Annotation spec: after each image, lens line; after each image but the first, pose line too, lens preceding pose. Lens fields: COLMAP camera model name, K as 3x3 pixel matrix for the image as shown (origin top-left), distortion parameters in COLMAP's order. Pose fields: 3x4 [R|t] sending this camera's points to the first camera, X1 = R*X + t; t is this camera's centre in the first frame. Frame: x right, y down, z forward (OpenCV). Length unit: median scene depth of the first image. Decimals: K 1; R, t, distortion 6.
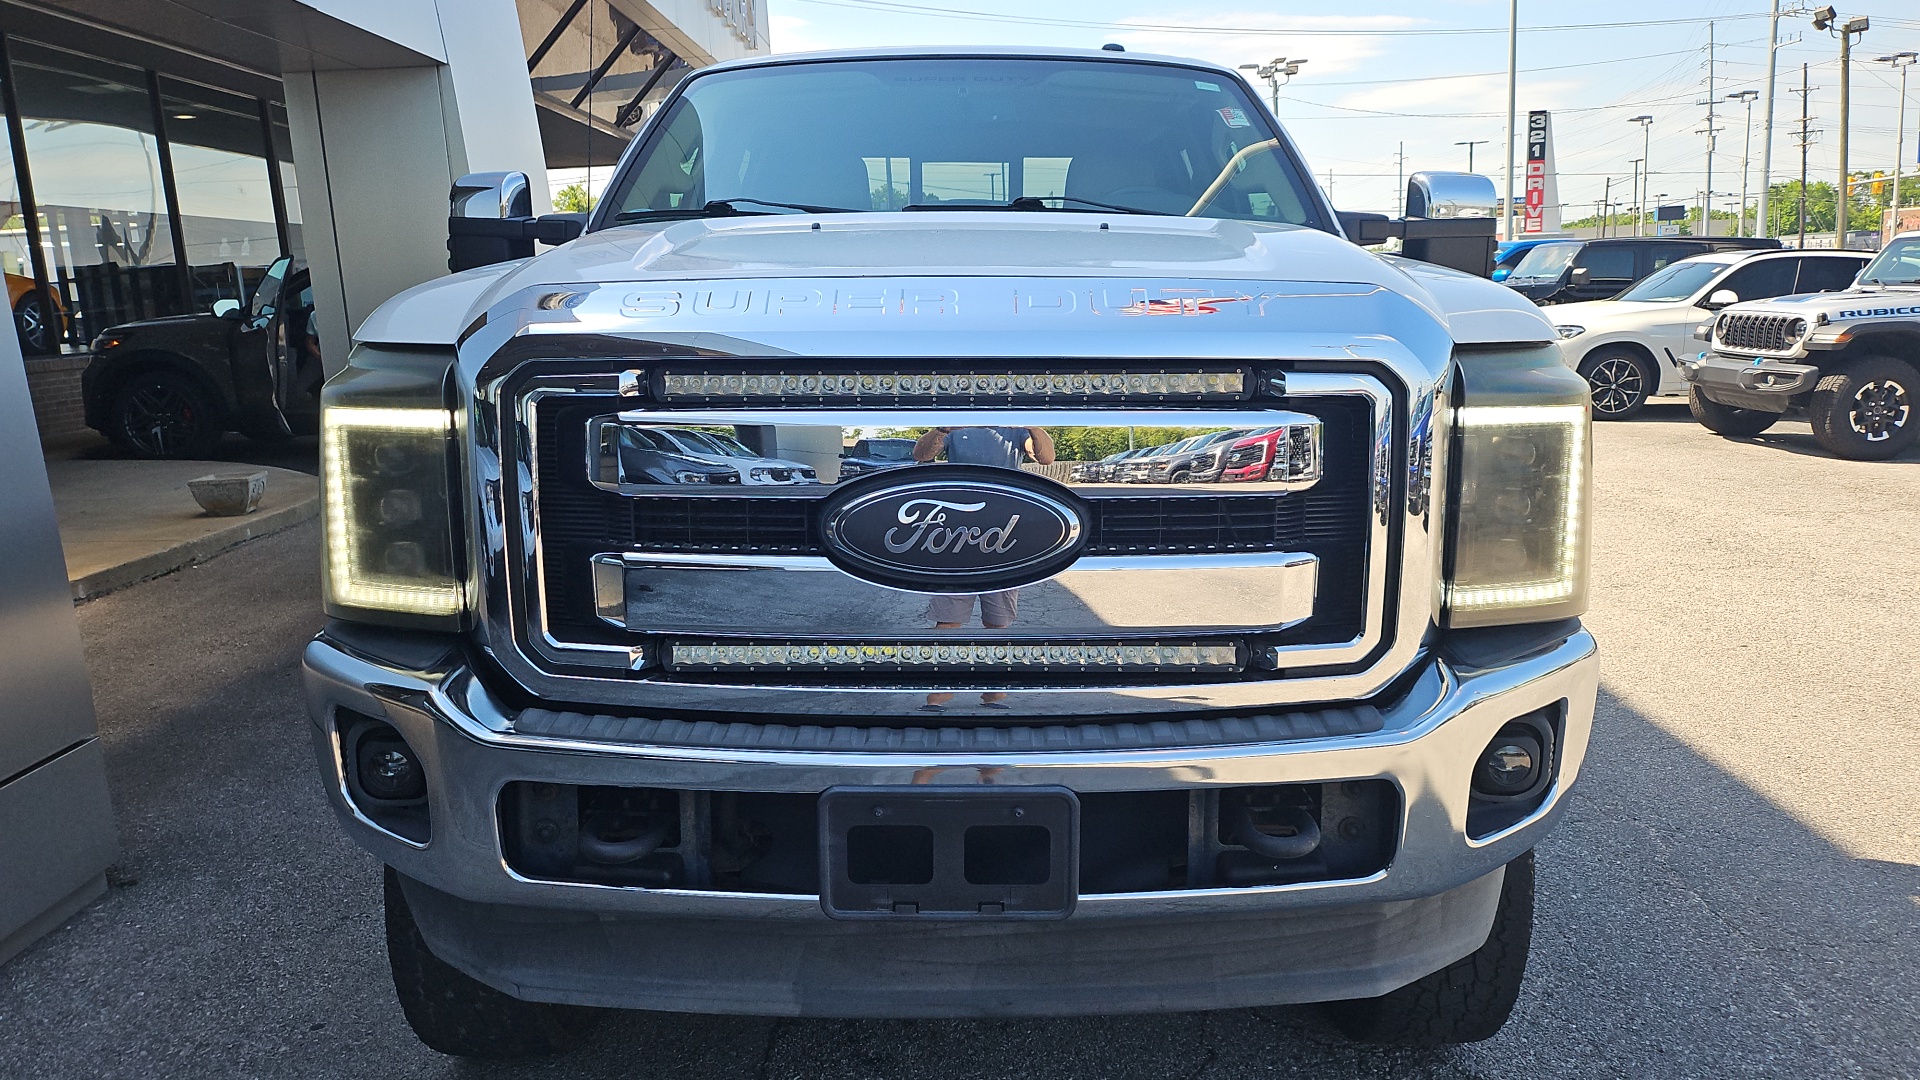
lens RADIAL K [[1367.7, 0, 959.2], [0, 1367.7, 538.5], [0, 0, 1]] dist [0.024534, -0.047766]
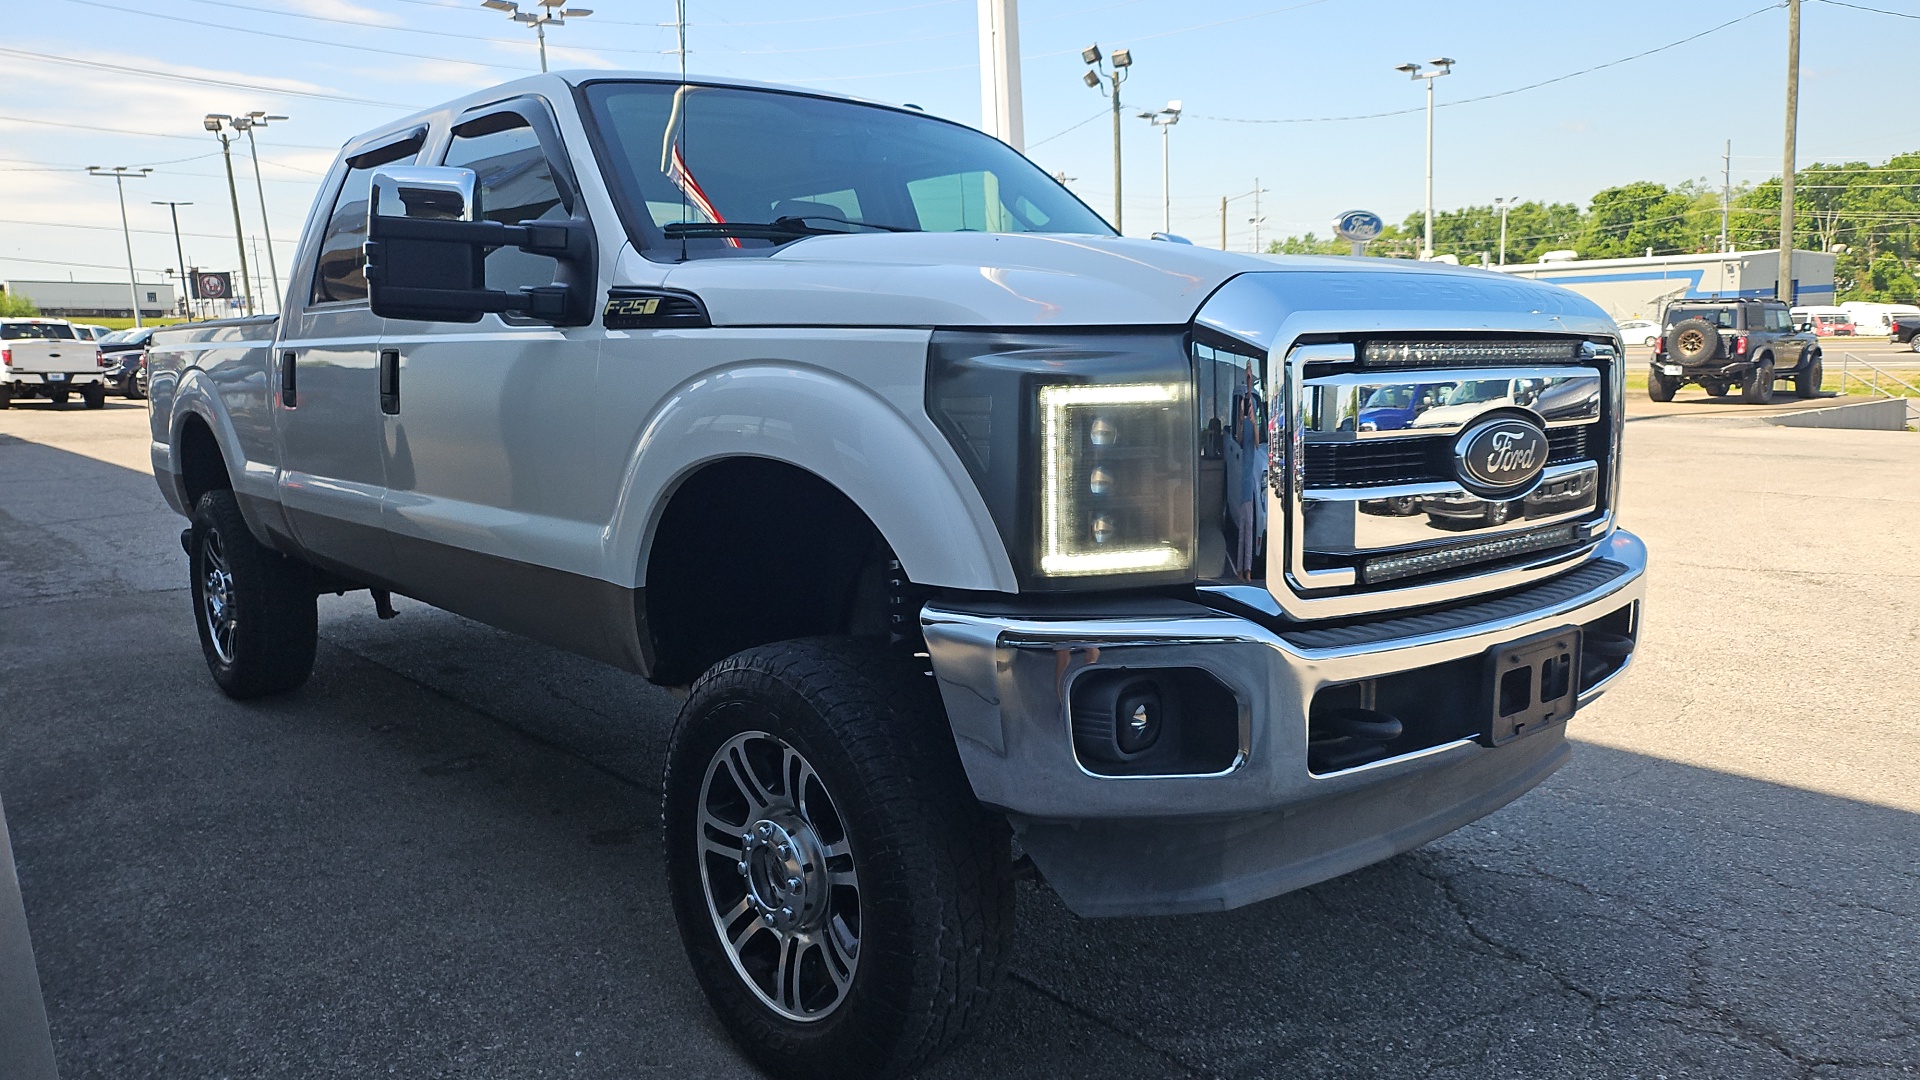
lens RADIAL K [[1367.7, 0, 961.2], [0, 1367.7, 540.1], [0, 0, 1]] dist [0.024534, -0.047766]
pose [[0.763478, -0.095334, 0.638759, -1.196905], [0.125718, 0.992064, -0.002200, 0.012720], [-0.633480, 0.081983, 0.769404, 0.257200]]
